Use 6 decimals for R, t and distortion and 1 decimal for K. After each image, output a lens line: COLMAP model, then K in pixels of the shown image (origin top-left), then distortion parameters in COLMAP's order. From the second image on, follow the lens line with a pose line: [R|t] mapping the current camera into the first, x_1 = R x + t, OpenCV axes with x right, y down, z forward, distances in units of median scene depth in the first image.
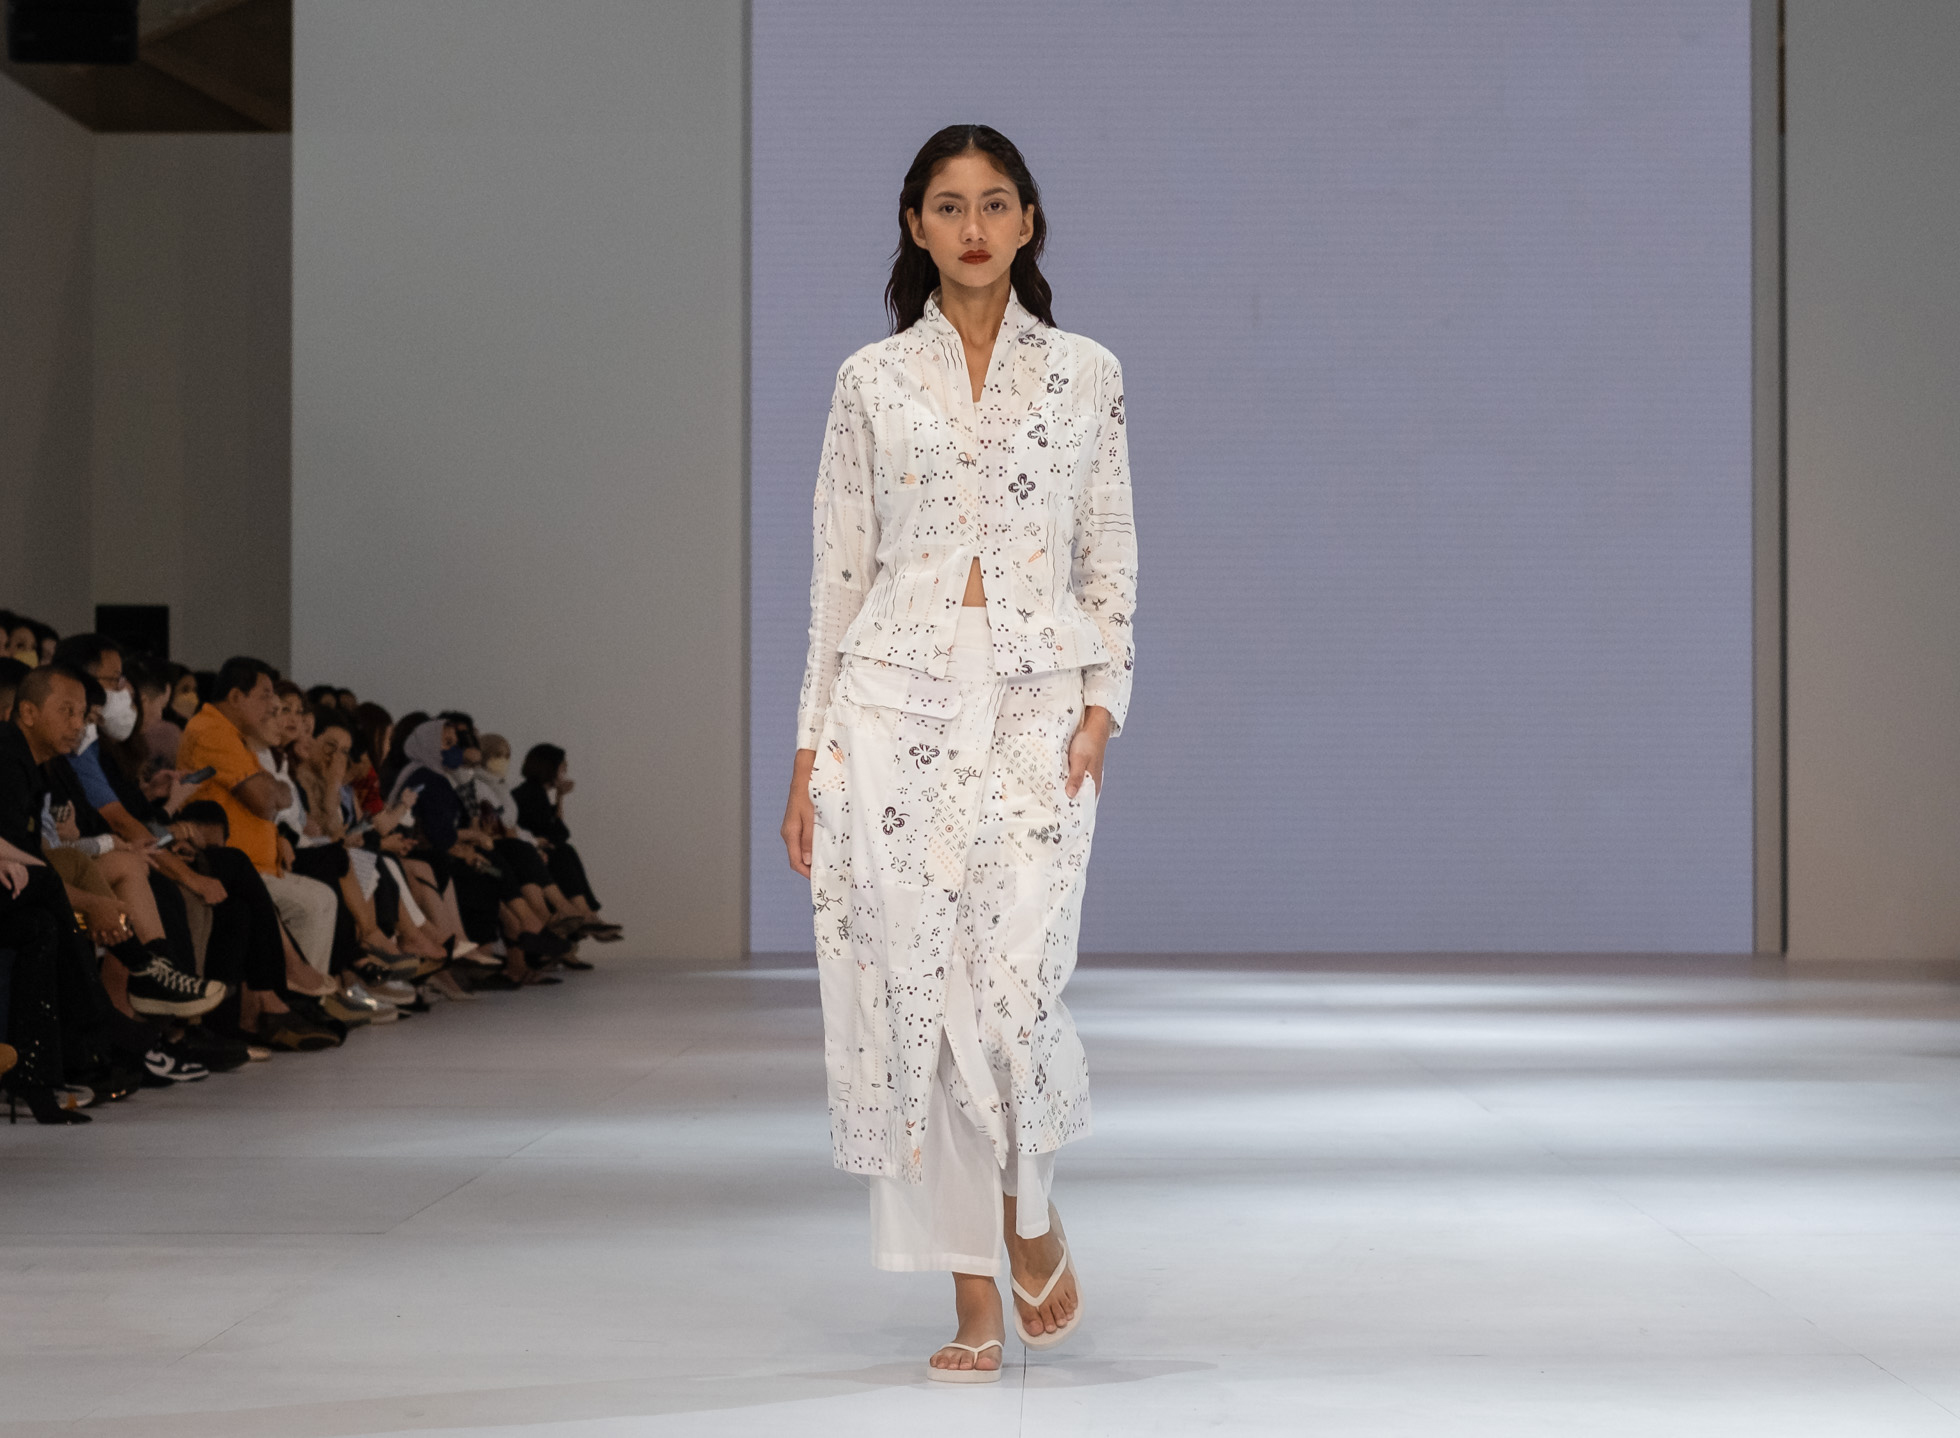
lens RADIAL K [[12554.5, 0, 981.2], [0, 12554.5, 715.9], [0, 0, 1]] dist [0.162127, 0.000000]
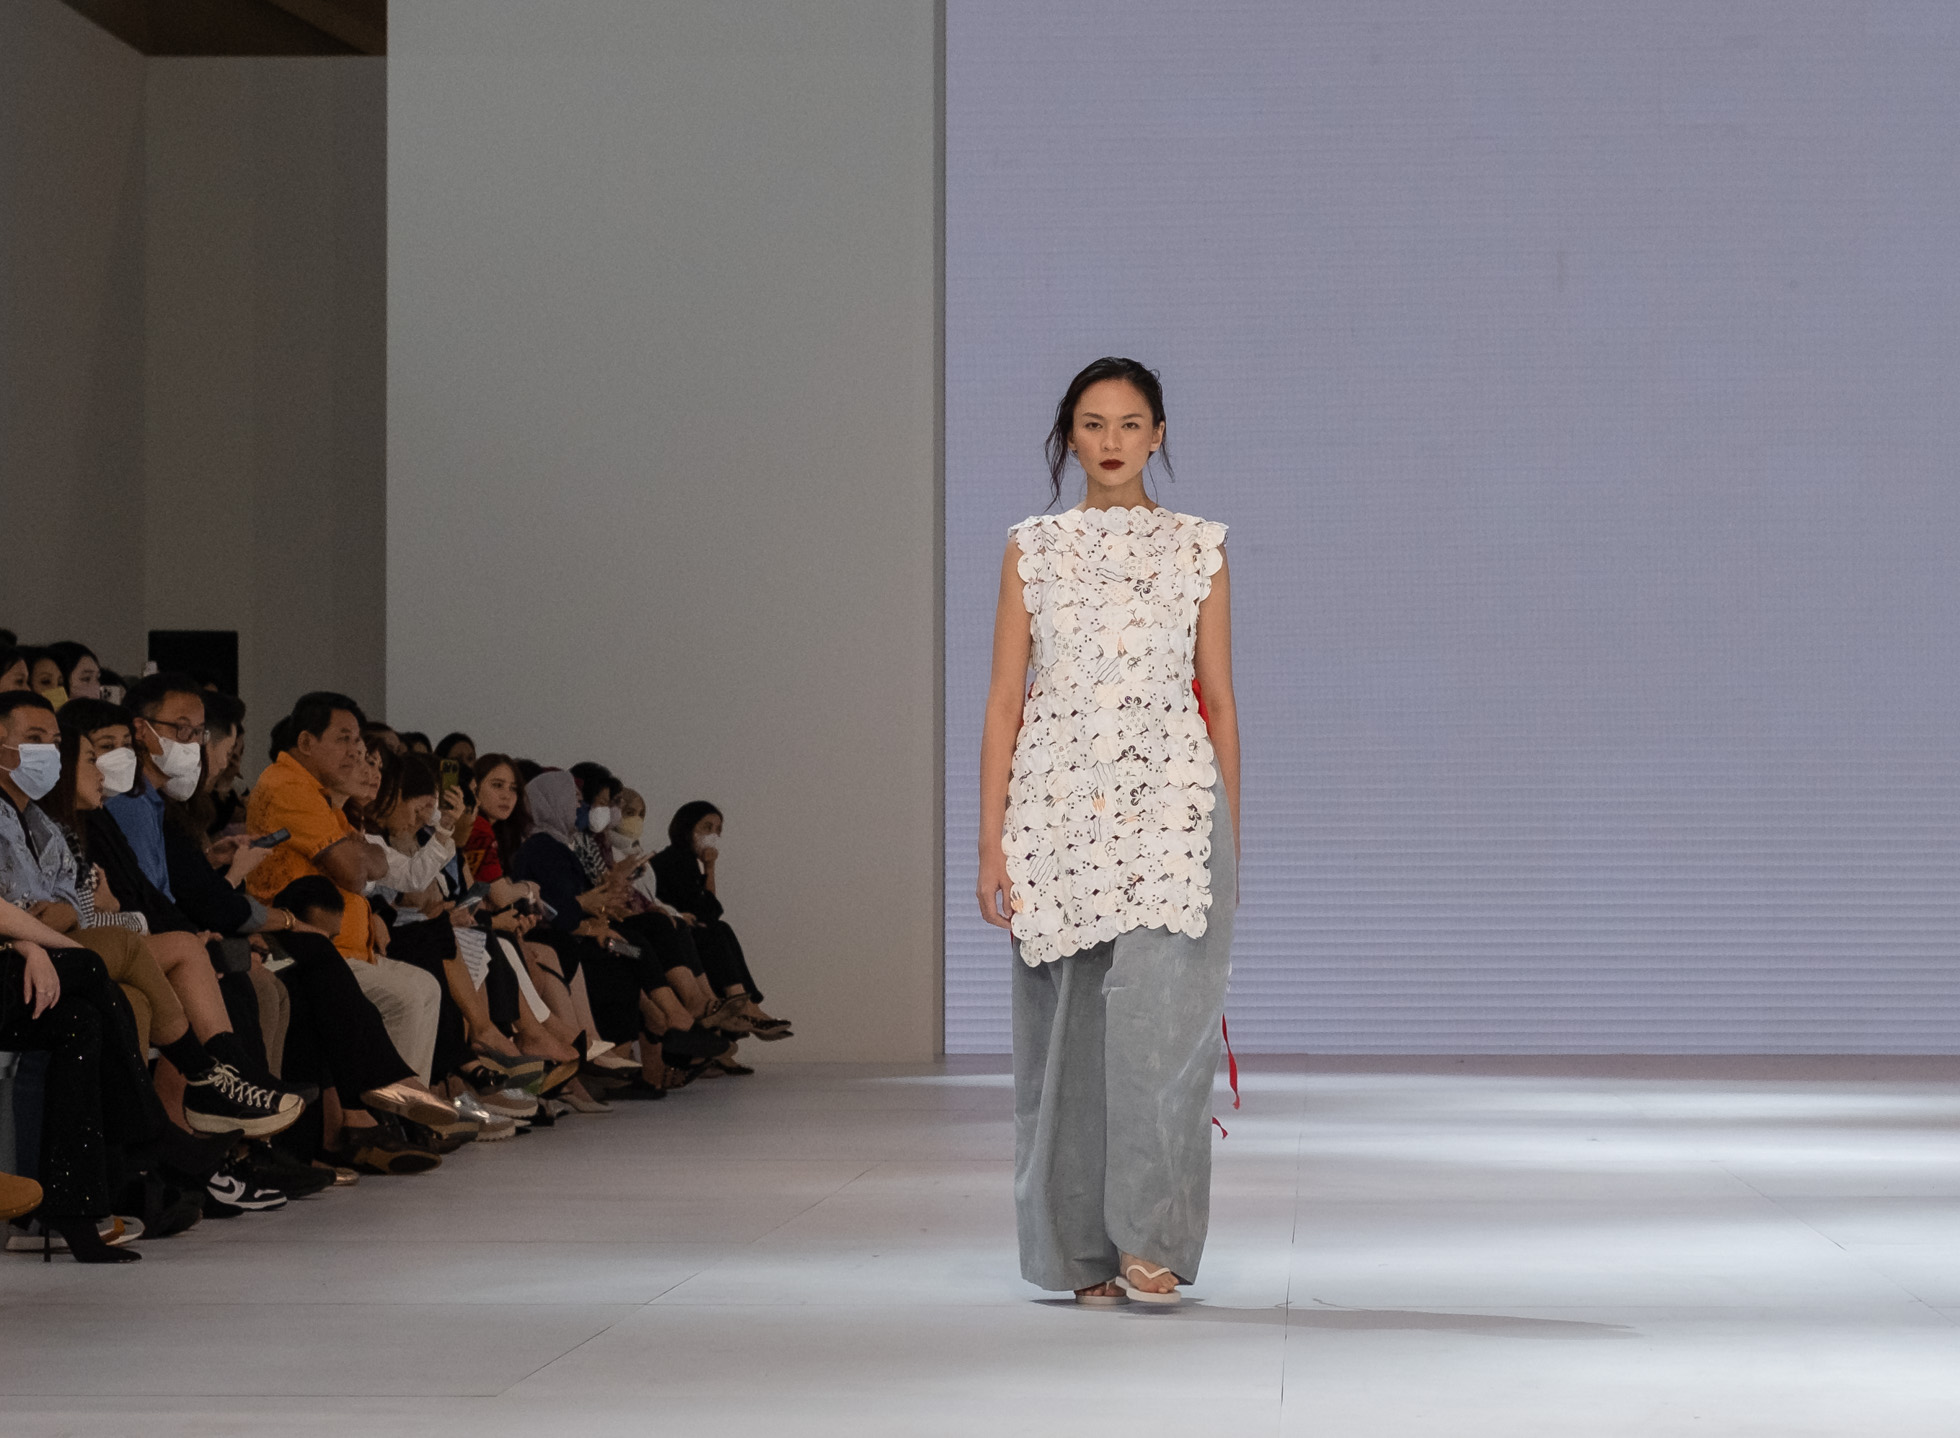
lens RADIAL K [[12554.5, 0, 979.7], [0, 12554.5, 717.5], [0, 0, 1]] dist [0.162127, 0.000000]
pose [[0.999952, 0.000637, -0.009797, -0.008152], [-0.000678, 0.999991, -0.004163, 0.000257], [0.009795, 0.004170, 0.999943, 0.180306]]
